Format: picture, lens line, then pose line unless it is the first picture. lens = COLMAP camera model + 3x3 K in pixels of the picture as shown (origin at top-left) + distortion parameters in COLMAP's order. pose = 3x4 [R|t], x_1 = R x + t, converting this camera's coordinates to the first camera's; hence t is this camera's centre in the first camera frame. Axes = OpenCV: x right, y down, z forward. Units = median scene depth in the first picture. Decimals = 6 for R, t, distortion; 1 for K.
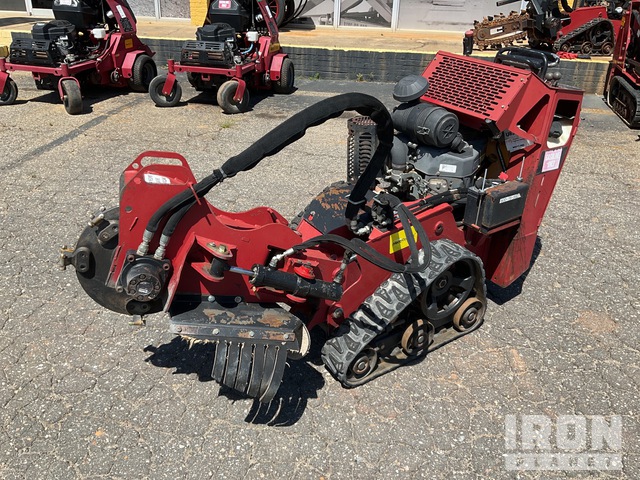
lens RADIAL K [[547.0, 0, 320.0], [0, 547.0, 240.0], [0, 0, 1]] dist [0.092281, -0.187257]
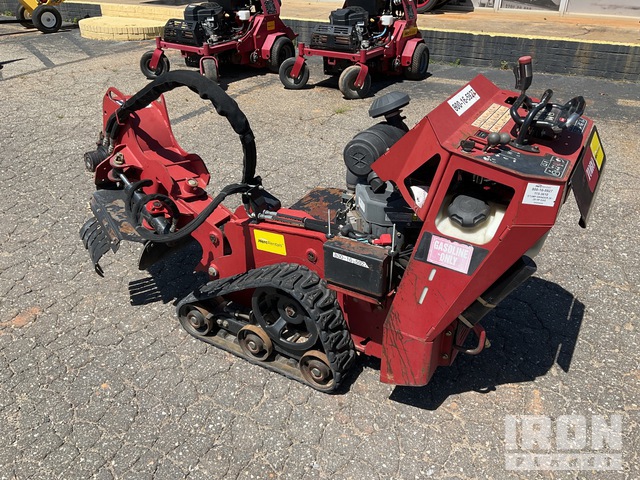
lens RADIAL K [[547.0, 0, 320.0], [0, 547.0, 240.0], [0, 0, 1]] dist [0.092281, -0.187257]
pose [[0.946610, 0.132878, -0.293722, 0.110226], [-0.122240, 0.991010, 0.054372, -0.021224], [0.298306, -0.015564, 0.954343, 0.021395]]
